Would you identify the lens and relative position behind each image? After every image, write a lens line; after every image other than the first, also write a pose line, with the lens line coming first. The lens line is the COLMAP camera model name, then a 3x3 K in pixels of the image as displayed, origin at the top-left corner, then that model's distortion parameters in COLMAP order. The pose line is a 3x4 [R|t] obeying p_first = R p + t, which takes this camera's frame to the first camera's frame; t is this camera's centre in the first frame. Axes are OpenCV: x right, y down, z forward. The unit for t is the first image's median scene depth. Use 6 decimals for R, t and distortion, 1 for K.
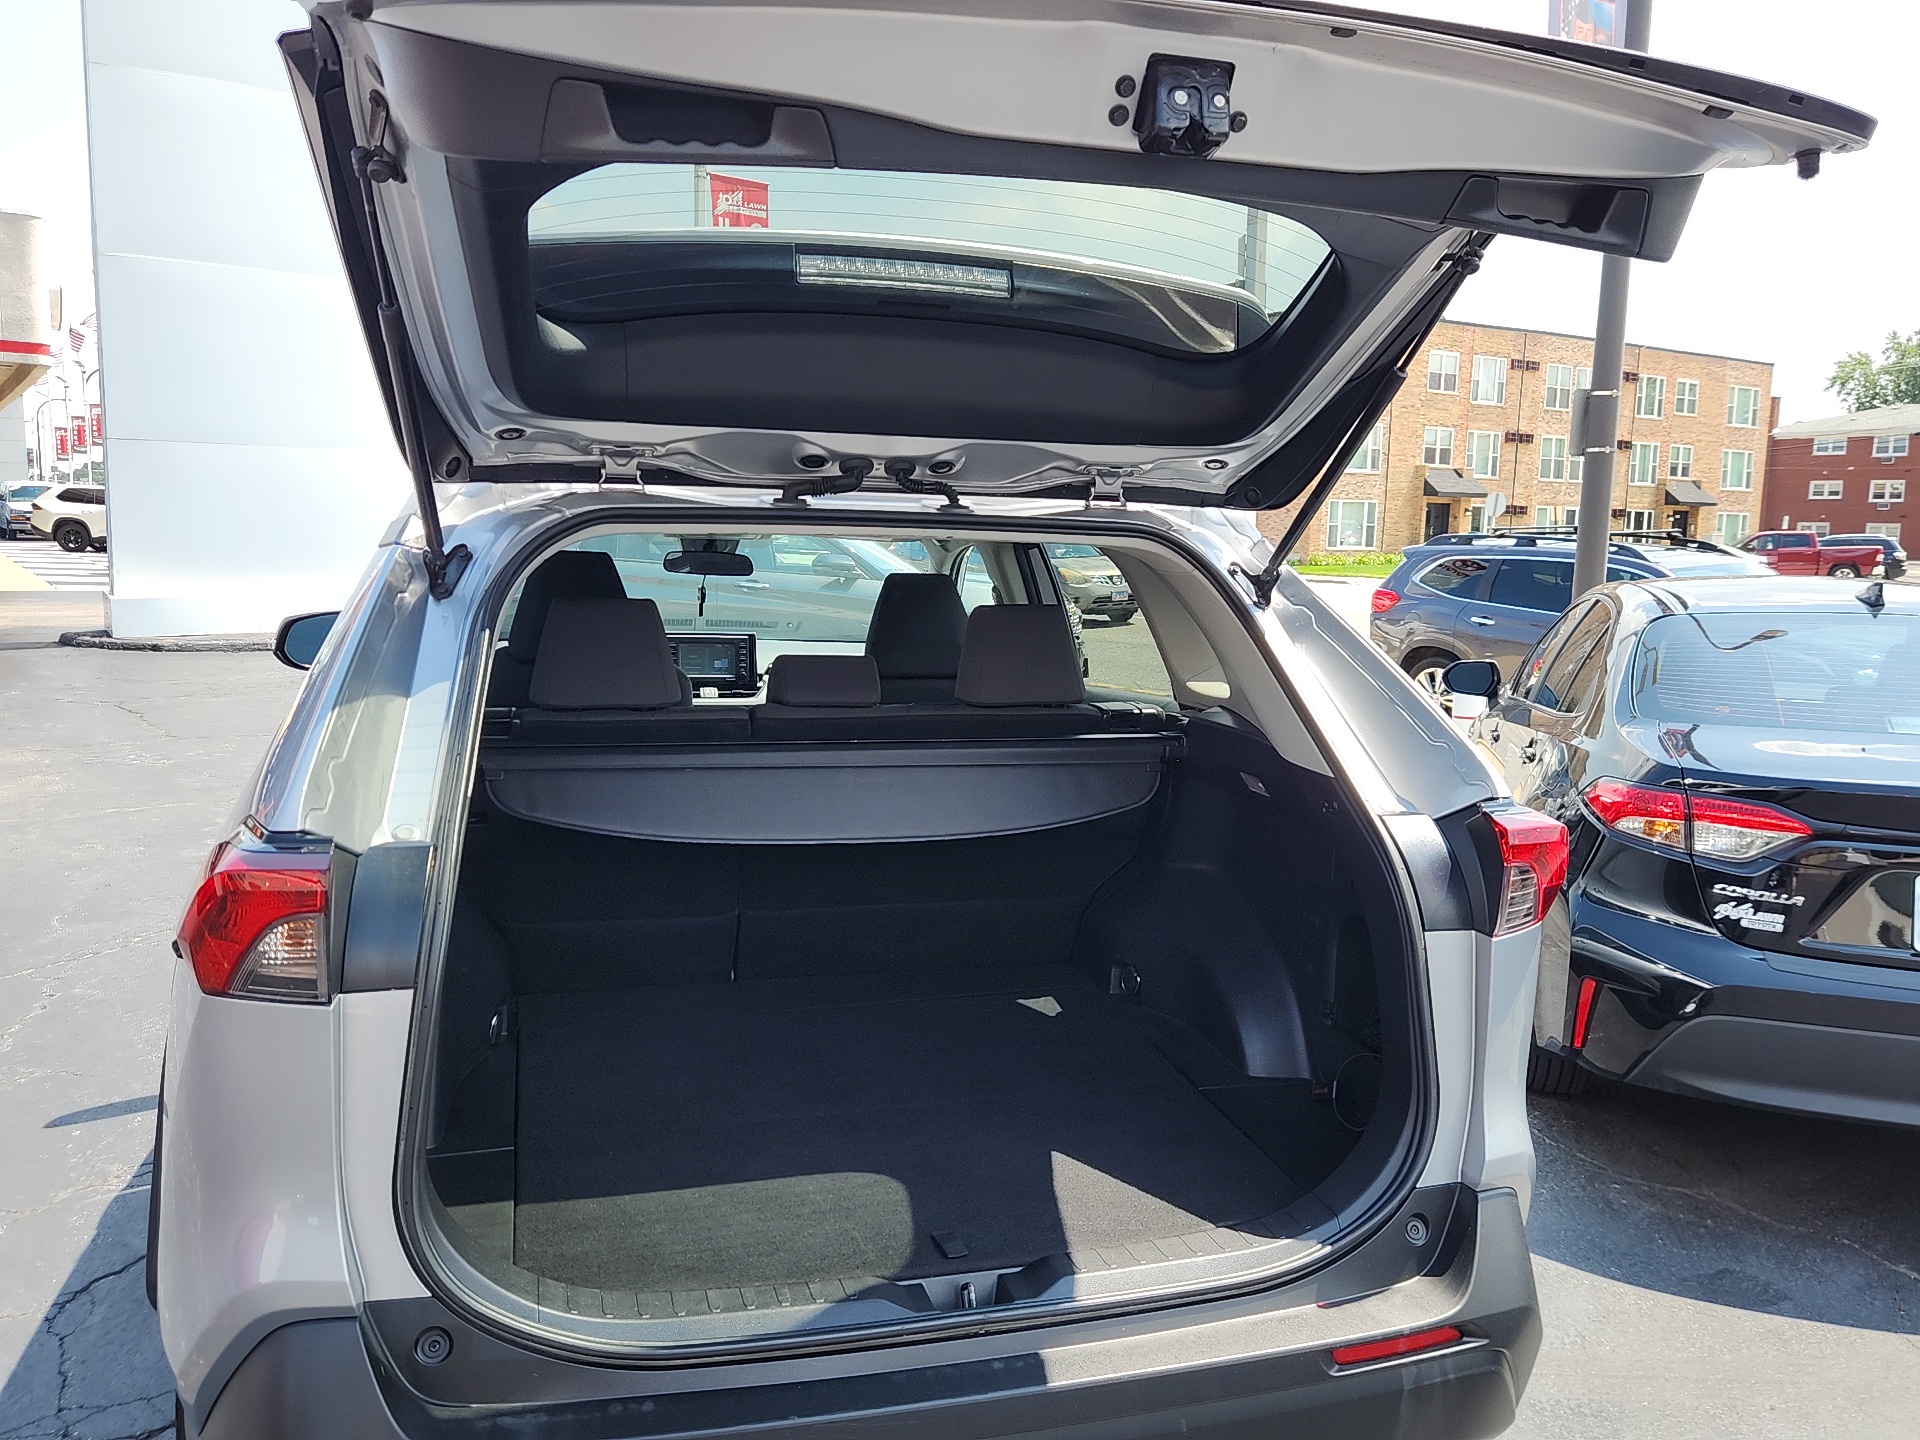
lens RADIAL K [[1468.8, 0, 960.0], [0, 1468.8, 720.0], [0, 0, 1]] dist [-0.010311, -0.003871]
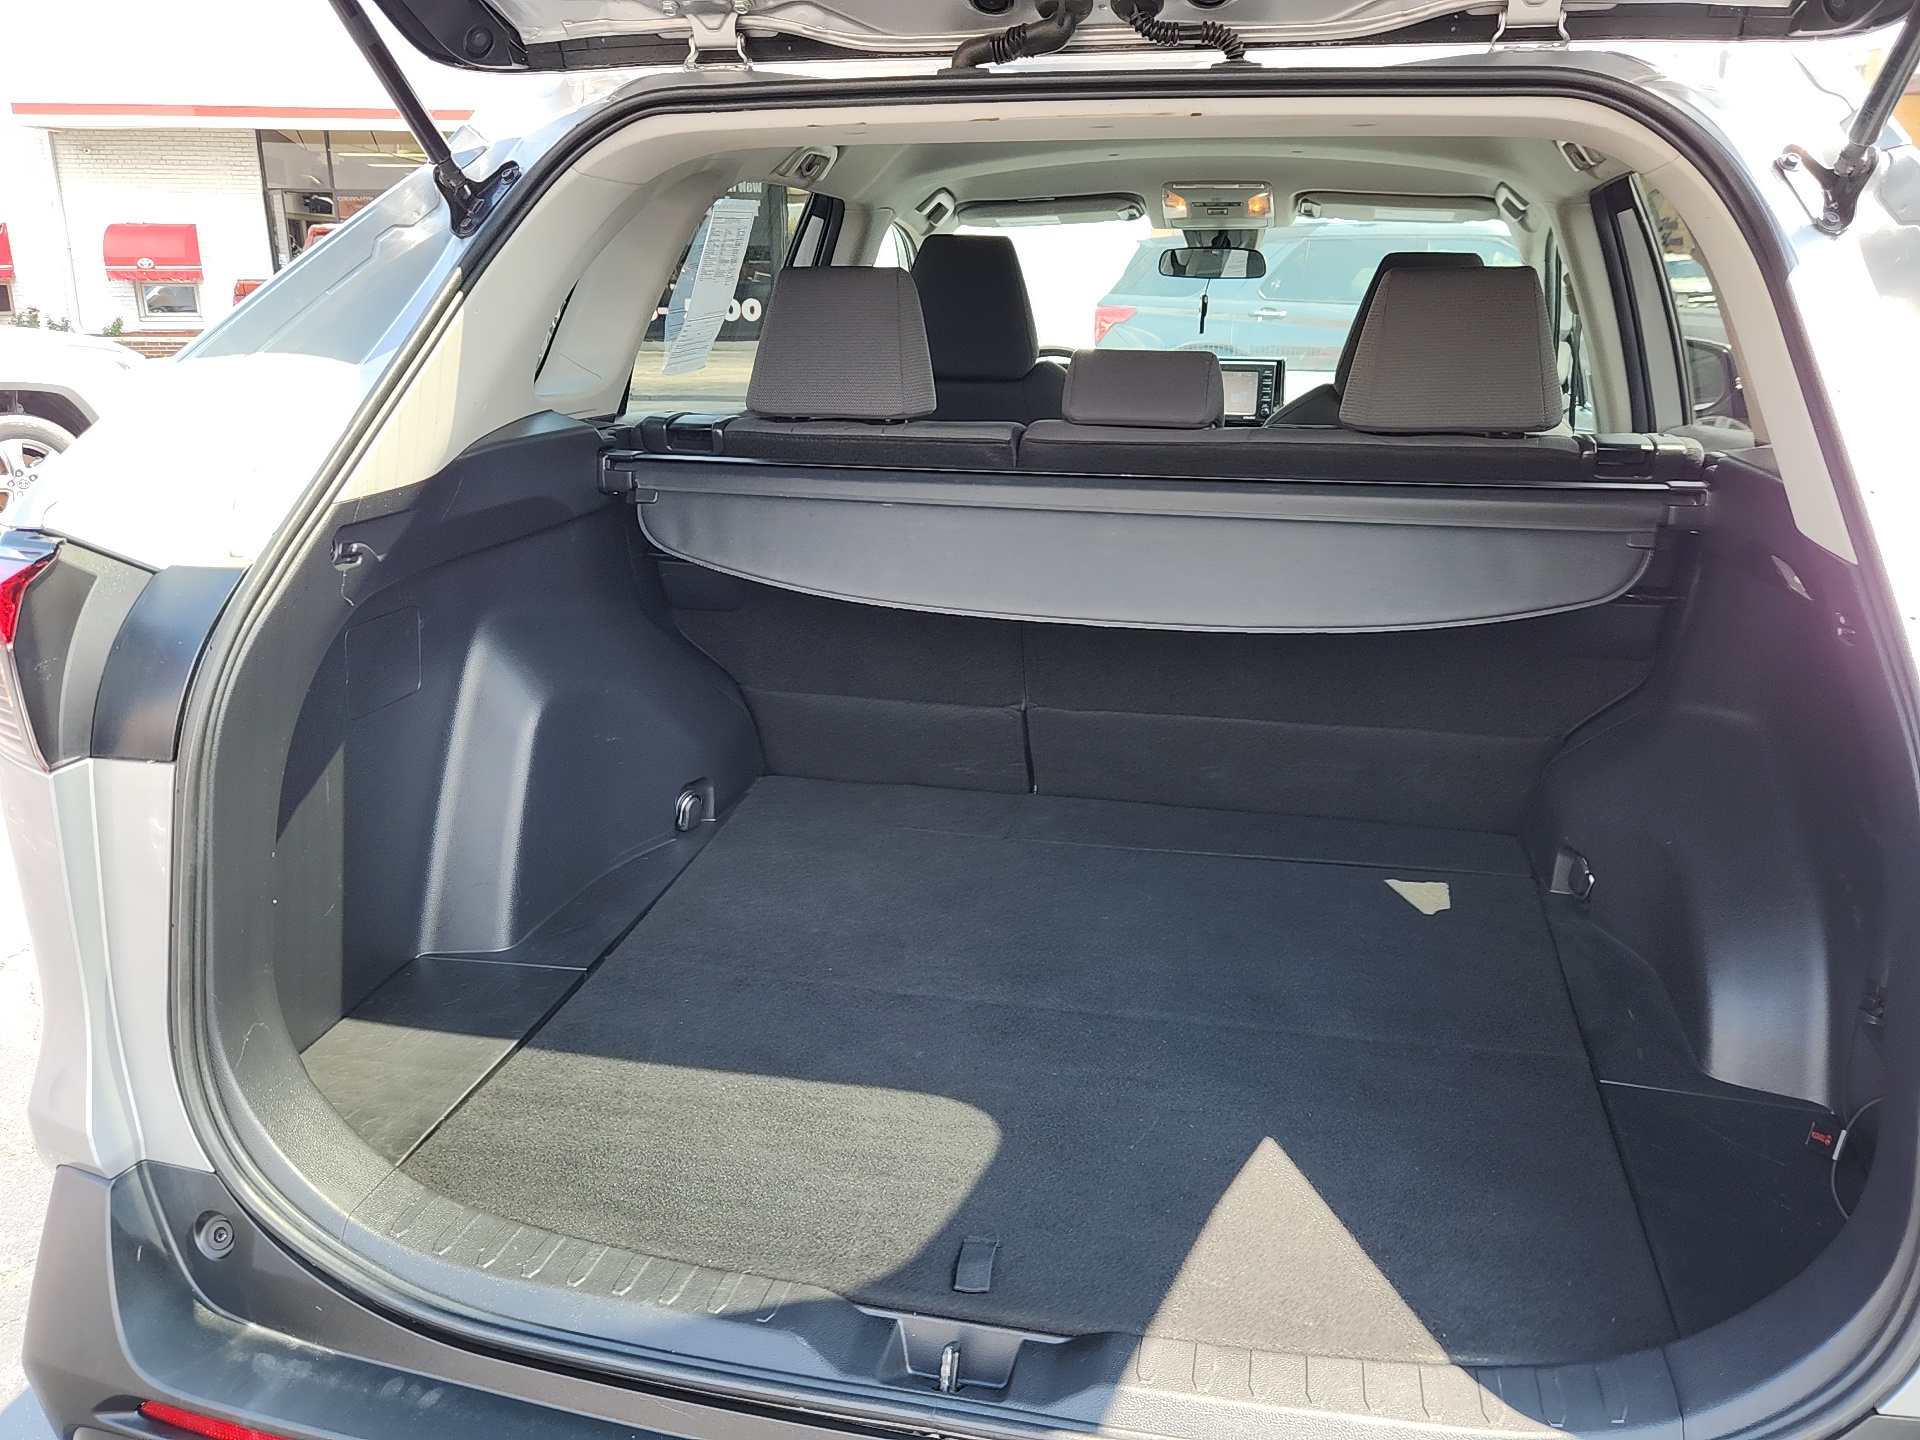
lens RADIAL K [[1492.6, 0, 962.0], [0, 1492.6, 747.5], [0, 0, 1]] dist [0.014579, 0.002775]
pose [[0.878610, 0.120513, -0.462083, 0.208202], [-0.041484, 0.983237, 0.177552, 0.020931], [0.475734, -0.136830, 0.868881, 0.380846]]
